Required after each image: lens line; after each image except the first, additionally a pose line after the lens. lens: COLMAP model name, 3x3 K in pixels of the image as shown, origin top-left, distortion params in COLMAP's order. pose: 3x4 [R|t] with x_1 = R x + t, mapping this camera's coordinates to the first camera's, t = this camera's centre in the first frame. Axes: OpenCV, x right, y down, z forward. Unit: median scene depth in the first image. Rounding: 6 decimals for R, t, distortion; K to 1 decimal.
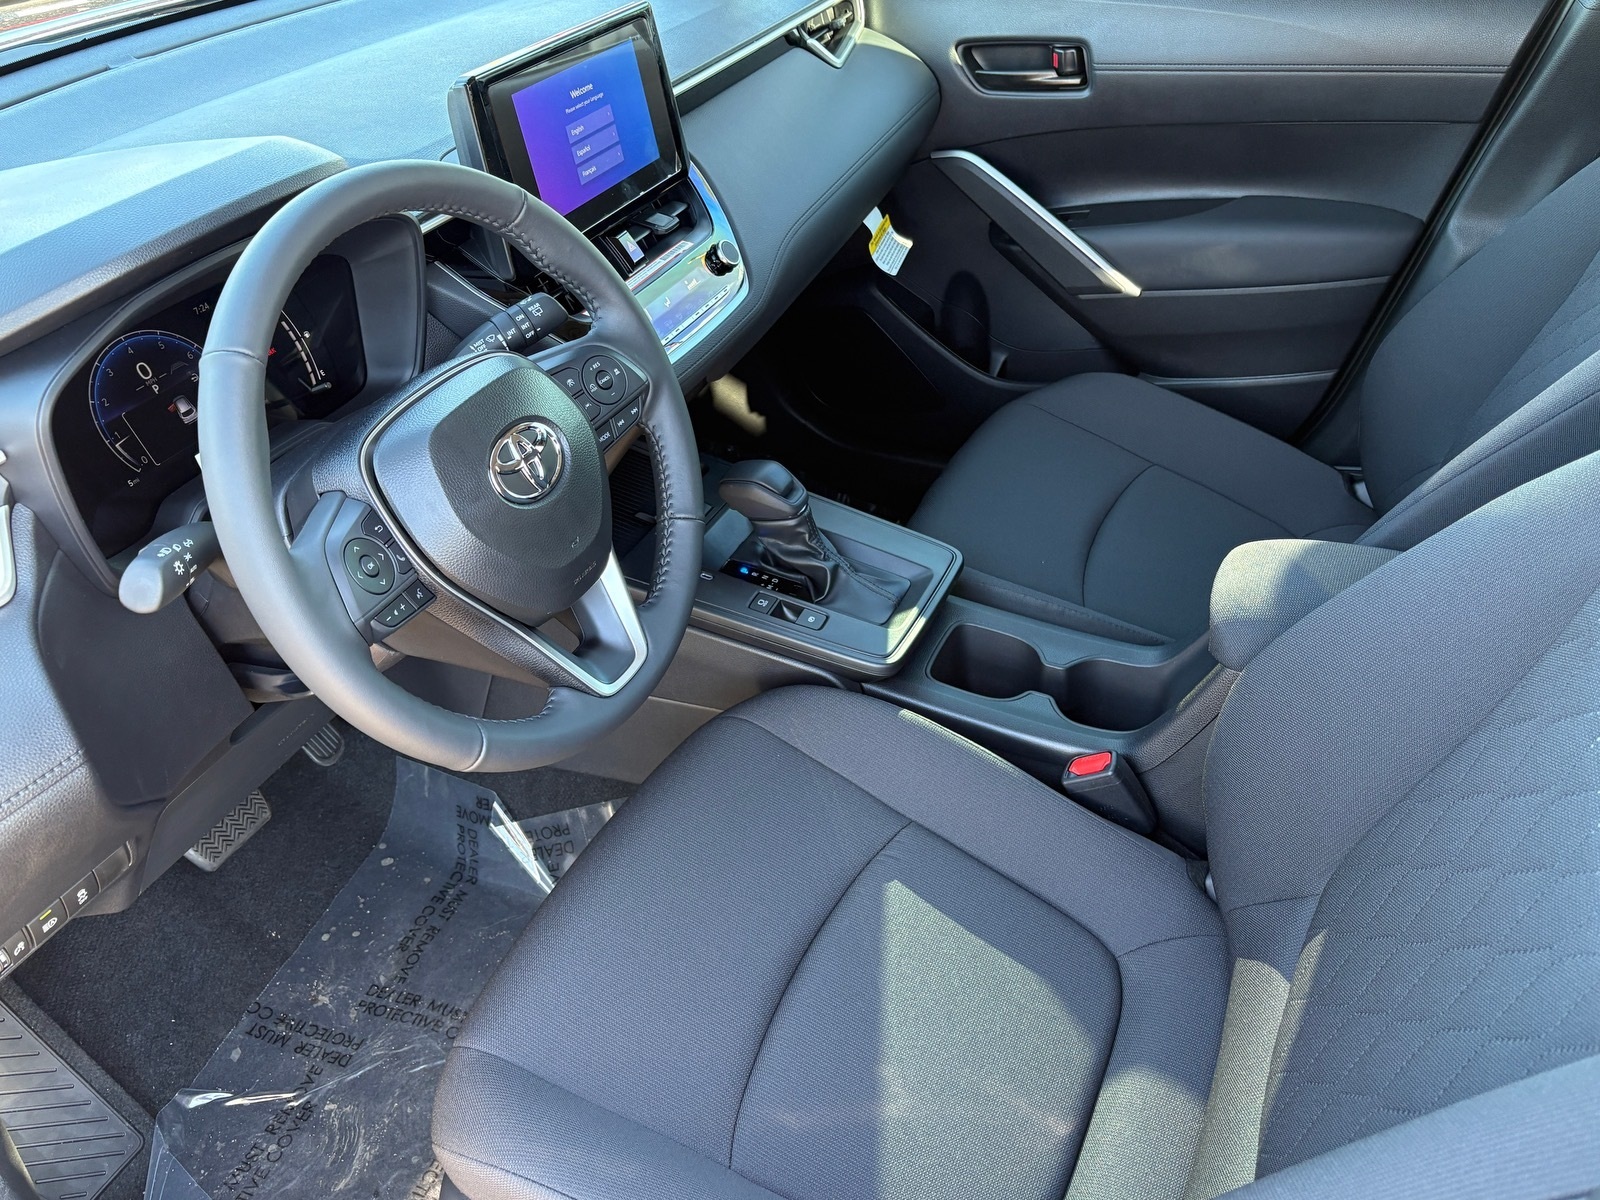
lens RADIAL K [[1336.1, 0, 800.0], [0, 1336.1, 600.0], [0, 0, 1]] dist [0.007605, -0.004626]
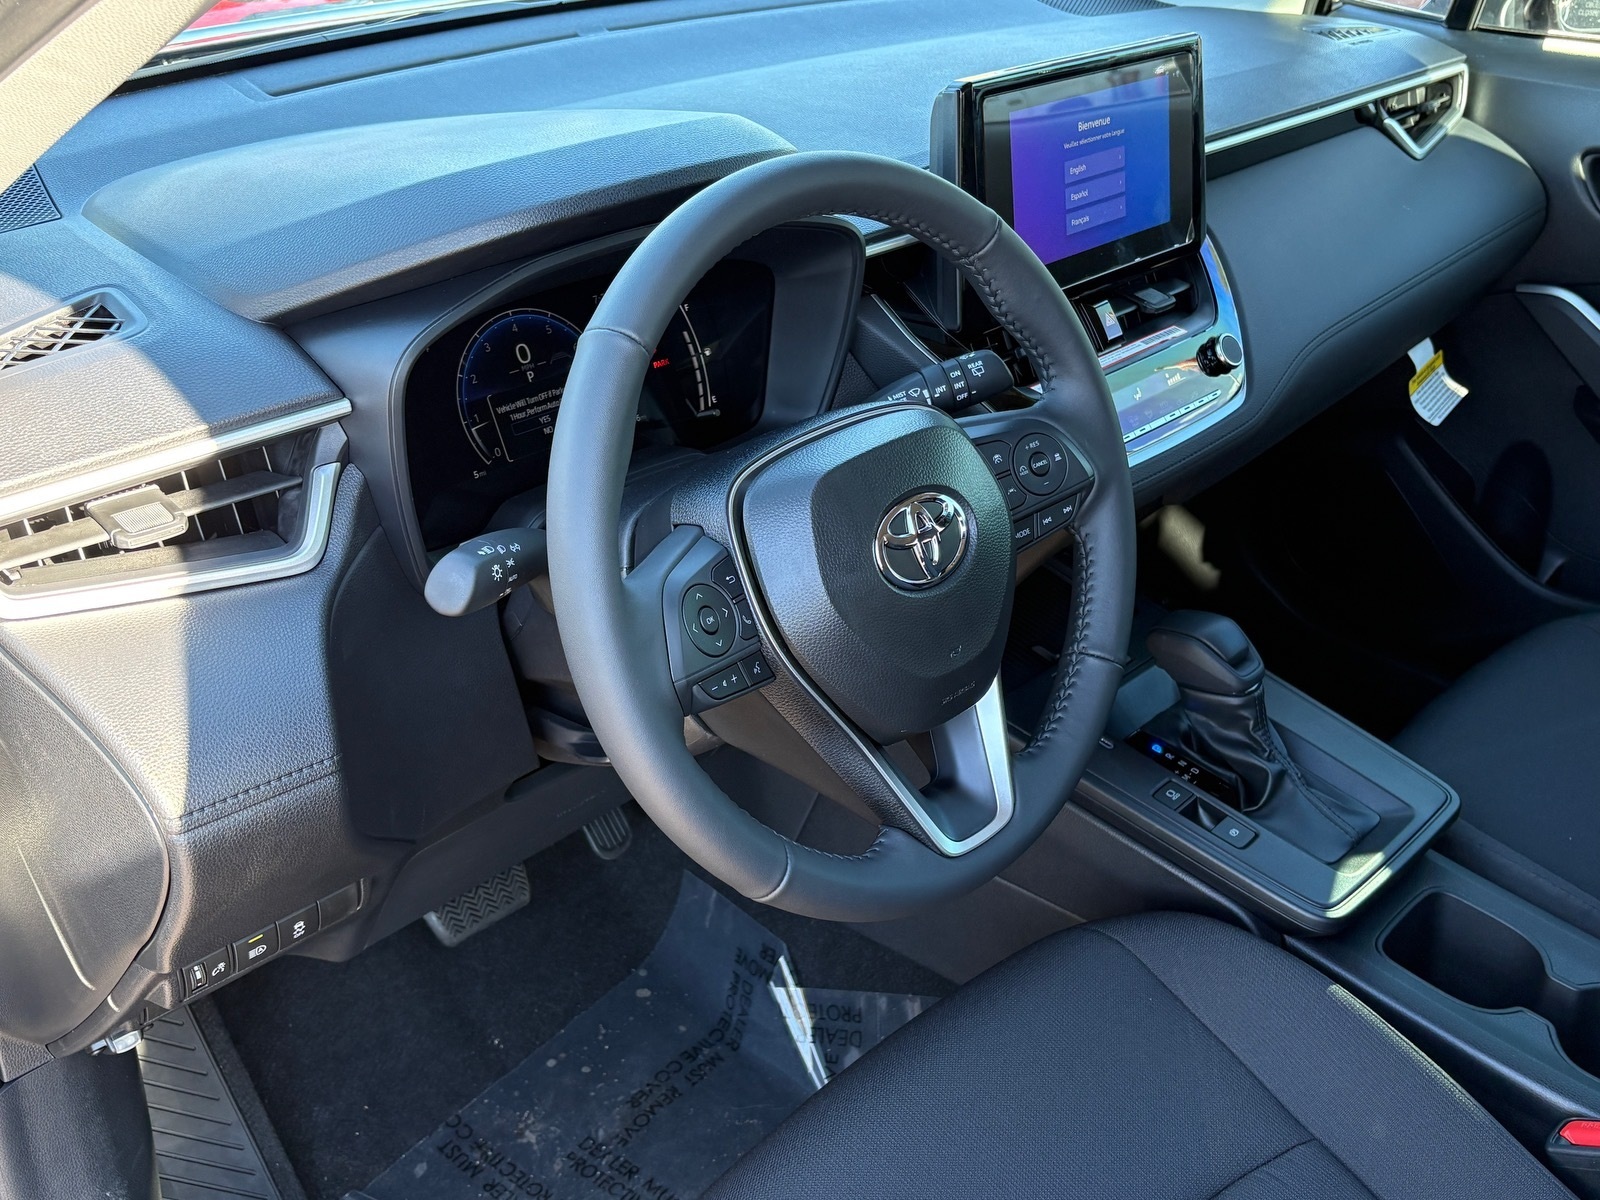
lens RADIAL K [[1590.0, 0, 800.0], [0, 1590.0, 600.0], [0, 0, 1]] dist [0.105716, -0.266183]
pose [[0.940372, 0.214289, -0.264162, -0.010862], [-0.240932, 0.967825, -0.072575, 0.012232], [0.240111, 0.131892, 0.961744, 0.053486]]
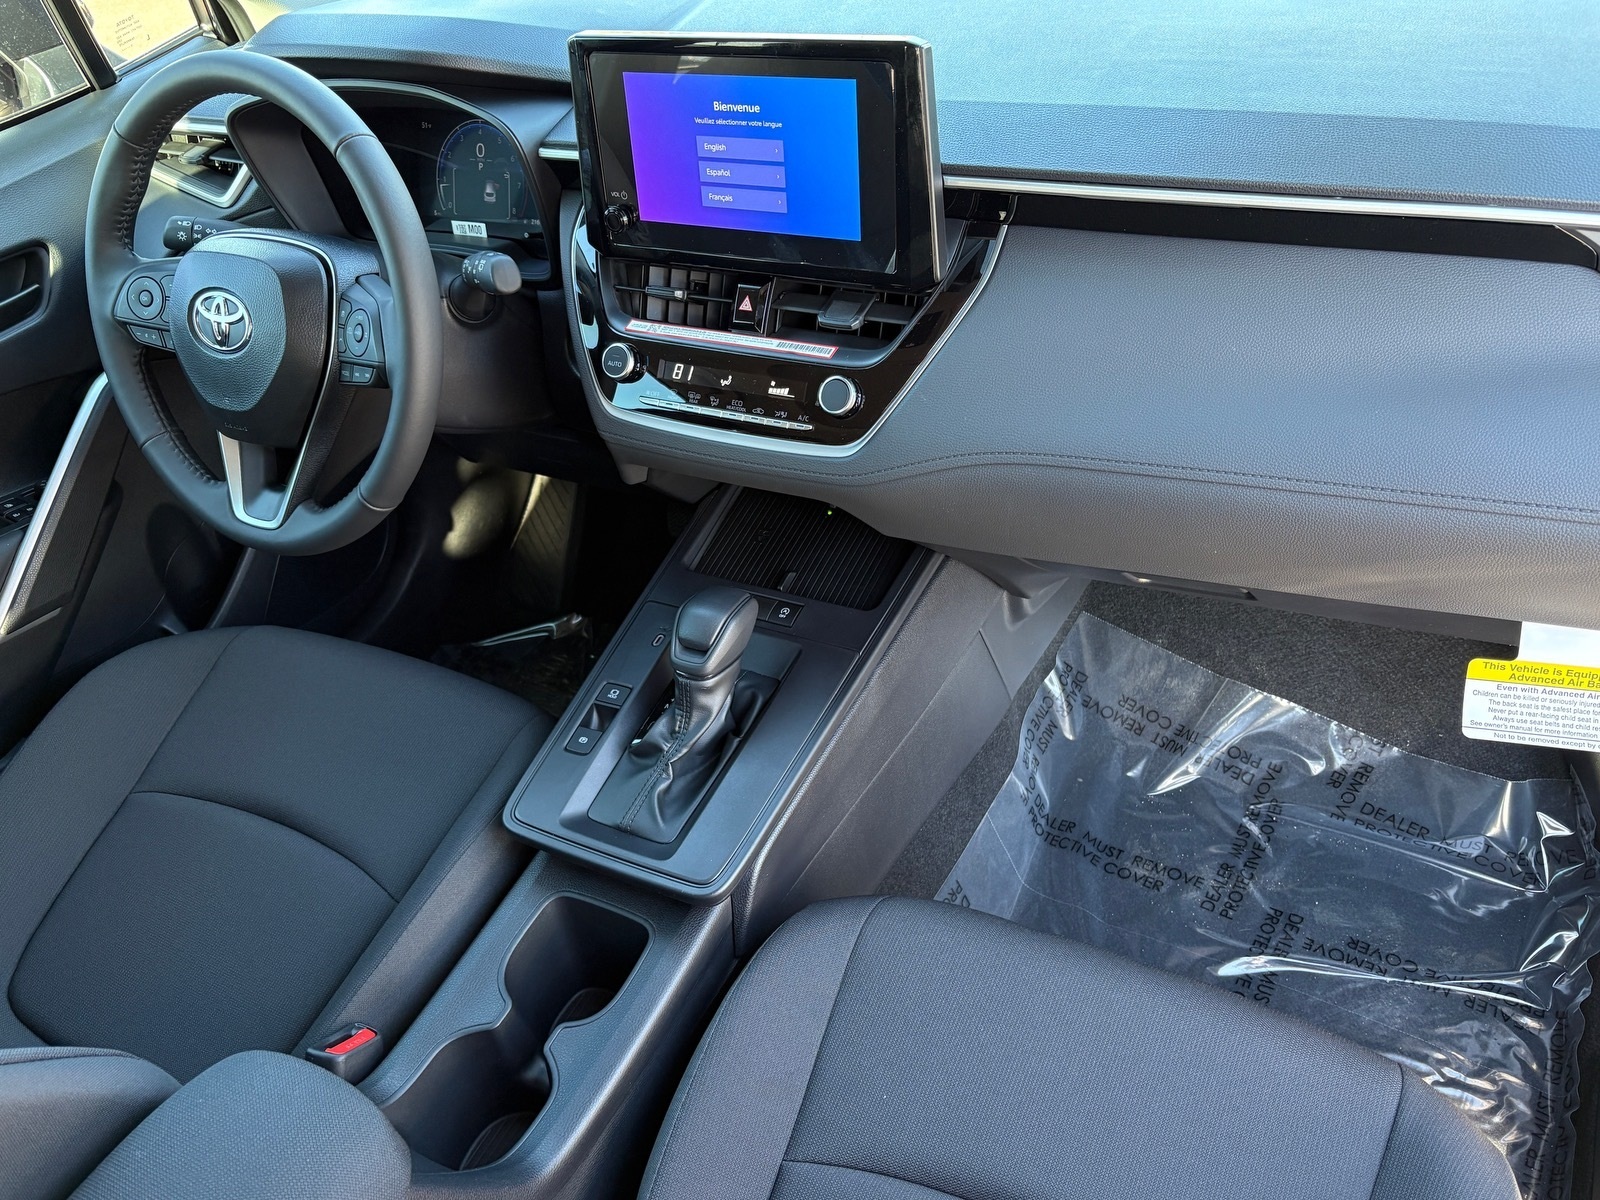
lens RADIAL K [[1242.5, 0, 800.0], [0, 1242.5, 600.0], [0, 0, 1]] dist [-0.006639, 0.005806]
pose [[-0.039928, 0.674820, -0.736901, 0.555950], [-0.476698, 0.635286, 0.607595, -0.620740], [0.878160, 0.375539, 0.296319, 0.853371]]
